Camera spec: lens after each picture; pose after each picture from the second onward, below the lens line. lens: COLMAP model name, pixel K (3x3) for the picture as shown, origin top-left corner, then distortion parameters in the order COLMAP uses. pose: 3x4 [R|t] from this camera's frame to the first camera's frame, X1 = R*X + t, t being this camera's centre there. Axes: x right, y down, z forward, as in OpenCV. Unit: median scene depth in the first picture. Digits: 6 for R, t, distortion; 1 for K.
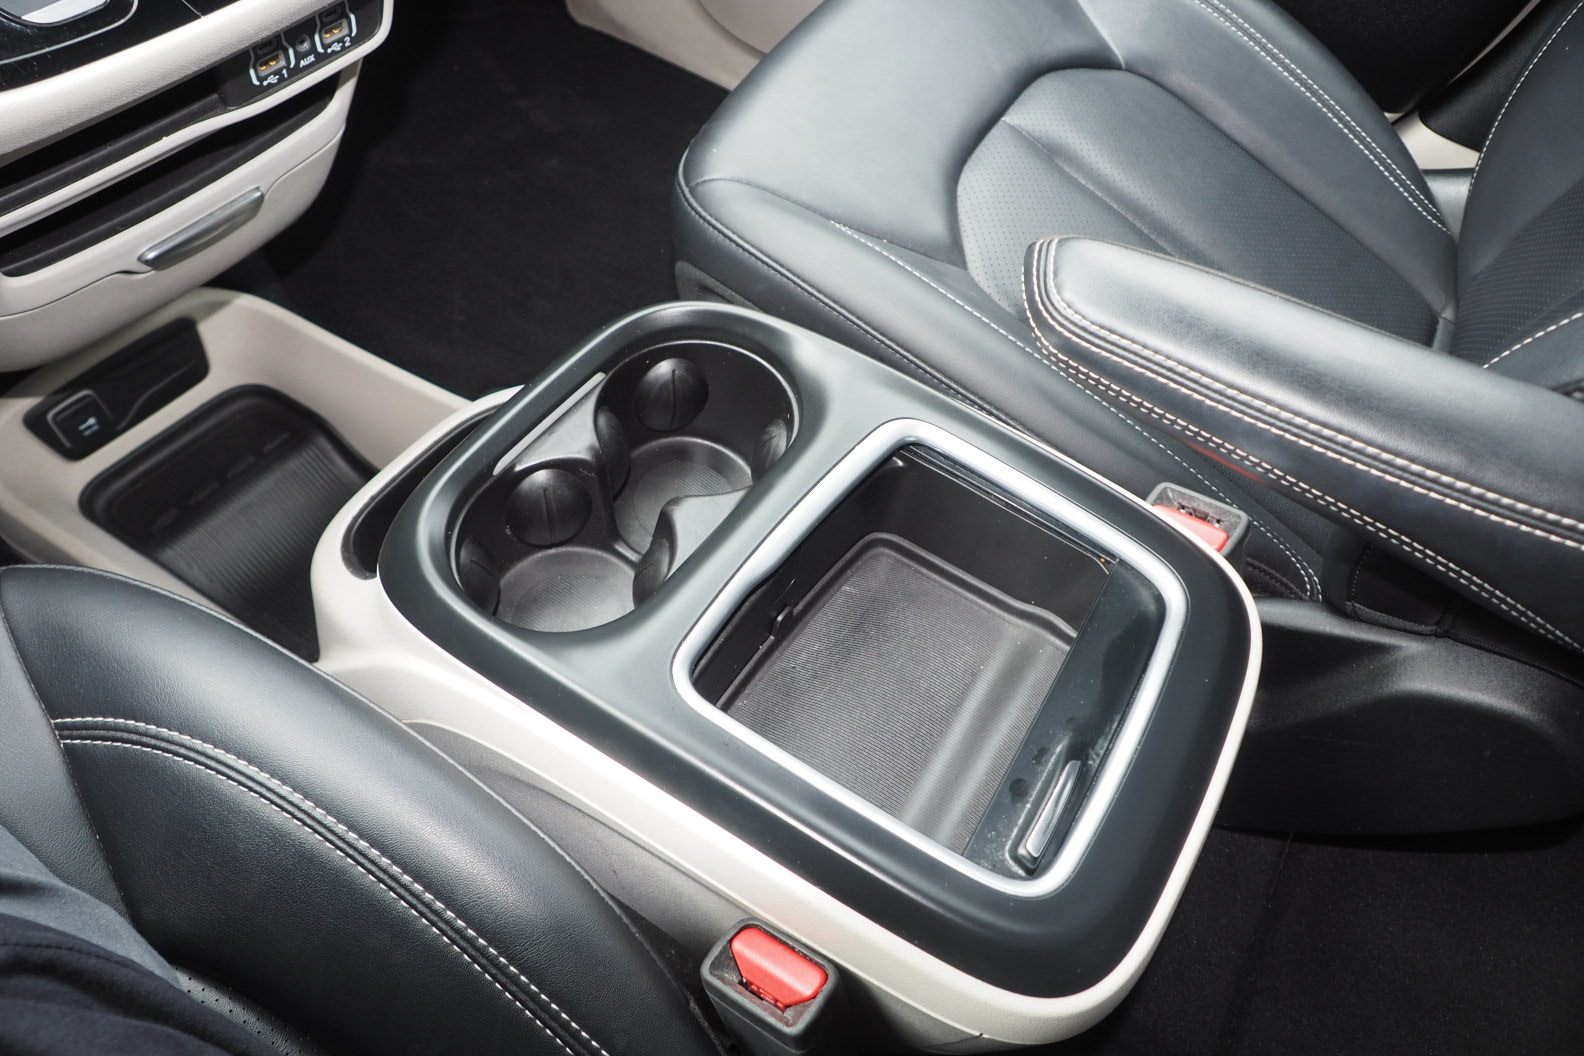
lens RADIAL K [[1129.6, 0, 784.7], [0, 1129.6, 525.2], [0, 0, 1]] dist [-0.022320, -0.001271]
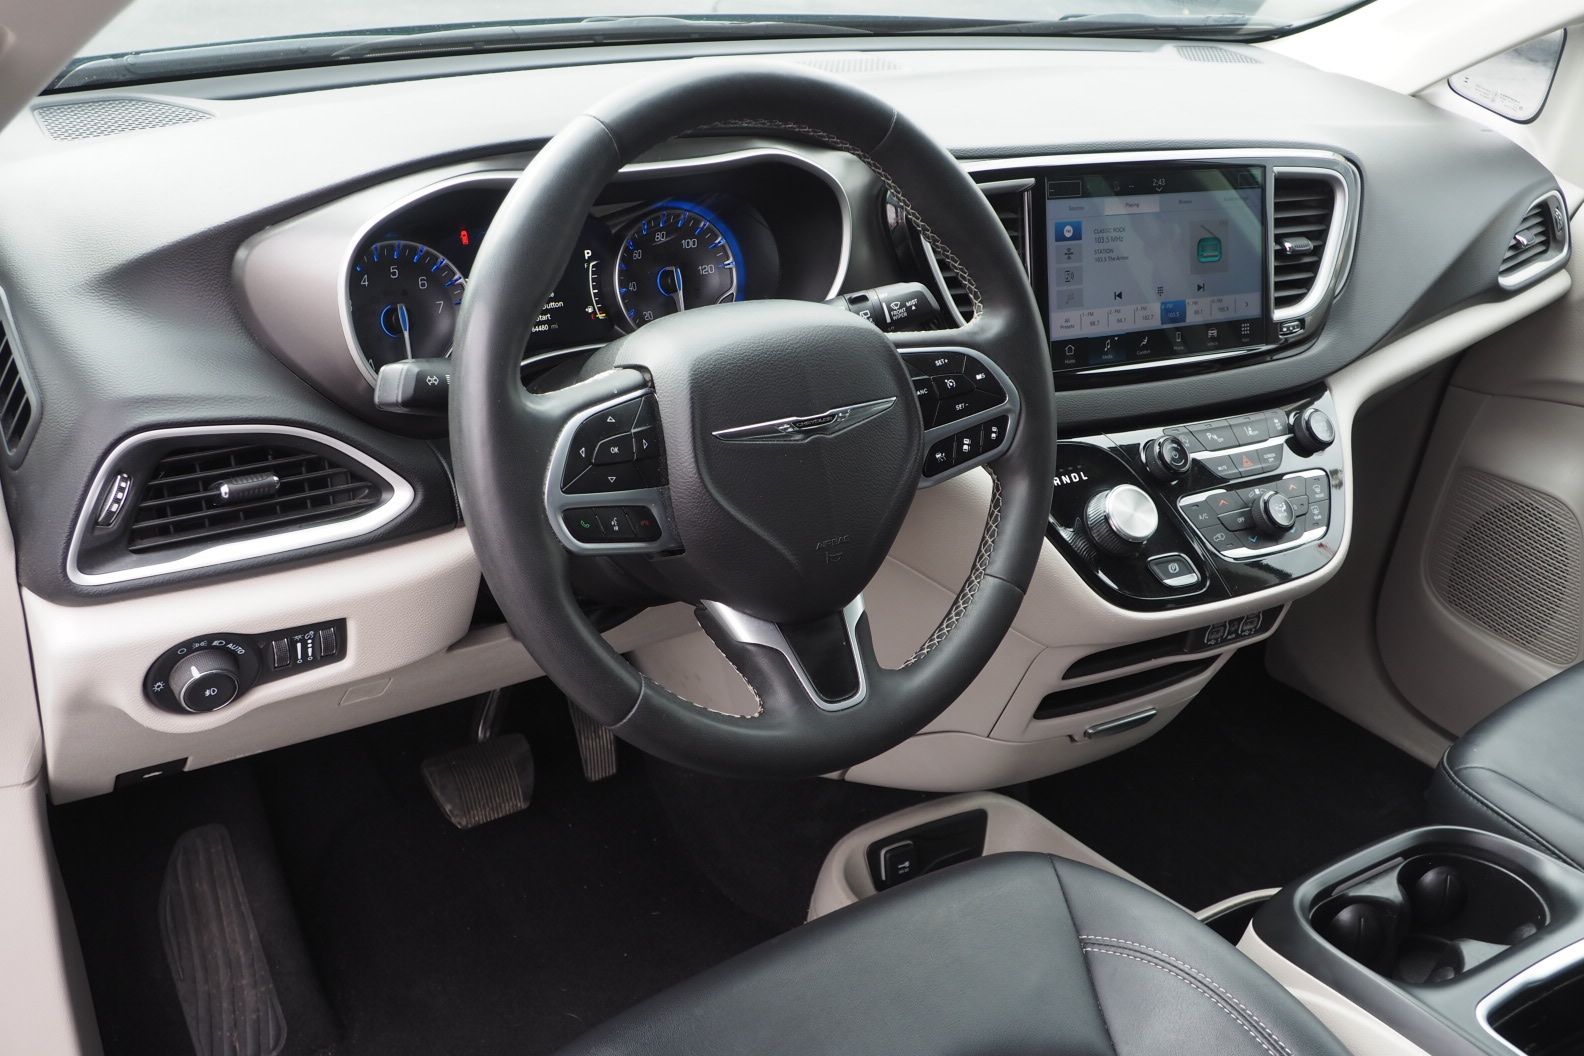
lens RADIAL K [[1506.4, 0, 798.5], [0, 1506.4, 519.9], [0, 0, 1]] dist [-0.009625, 0.000000]
pose [[0.927172, 0.136685, -0.348811, -0.261892], [-0.300315, 0.827794, -0.473886, 0.642388], [0.223971, 0.544127, 0.808556, -0.957338]]
